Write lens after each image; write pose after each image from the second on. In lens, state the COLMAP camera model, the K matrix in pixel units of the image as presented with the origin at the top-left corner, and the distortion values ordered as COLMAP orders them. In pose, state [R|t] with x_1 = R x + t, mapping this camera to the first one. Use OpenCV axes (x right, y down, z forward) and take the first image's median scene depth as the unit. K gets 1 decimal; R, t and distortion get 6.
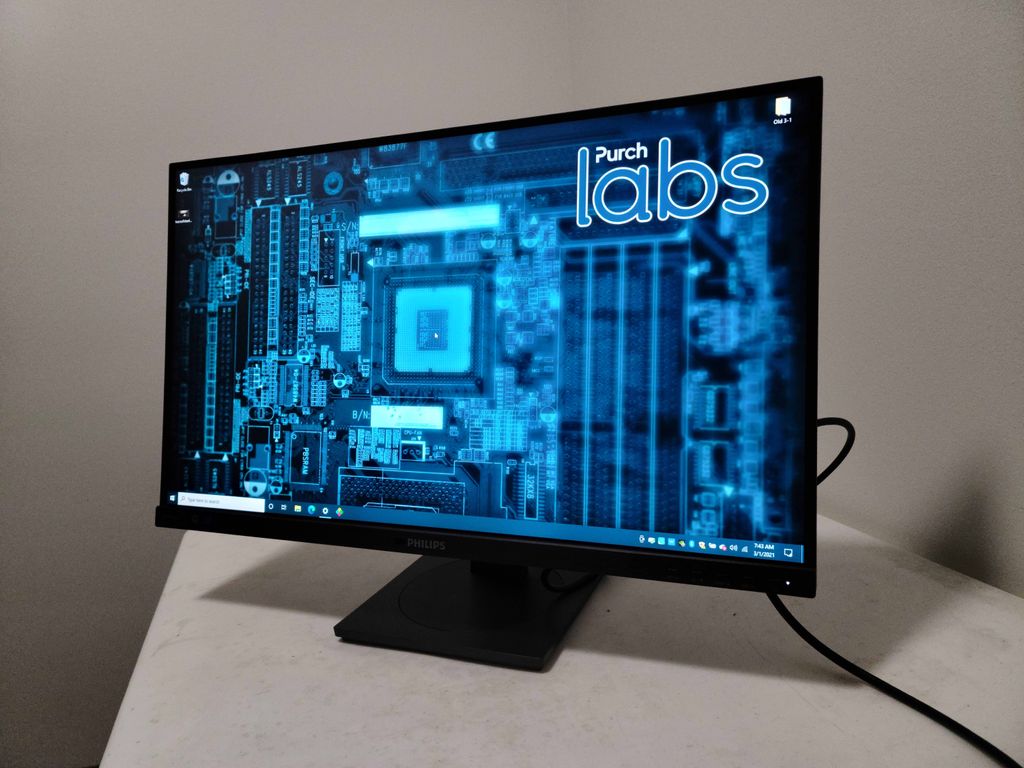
lens RADIAL K [[770.2, 0, 511.6], [0, 770.2, 393.0], [0, 0, 1]] dist [0.064375, -0.057009]
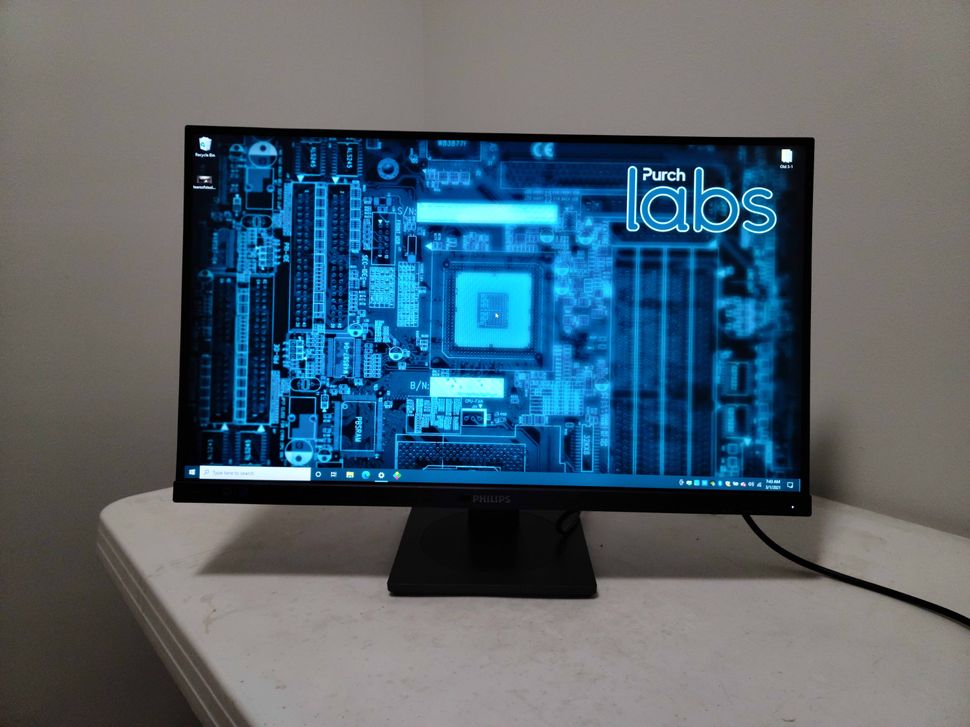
lens RADIAL K [[729.5, 0, 498.8], [0, 729.5, 371.2], [0, 0, 1]] dist [0.064375, -0.057009]
pose [[0.921881, 0.001252, 0.387472, -0.524312], [-0.006617, 0.999900, 0.012514, -0.005980], [-0.387418, -0.014101, 0.921796, 0.007259]]
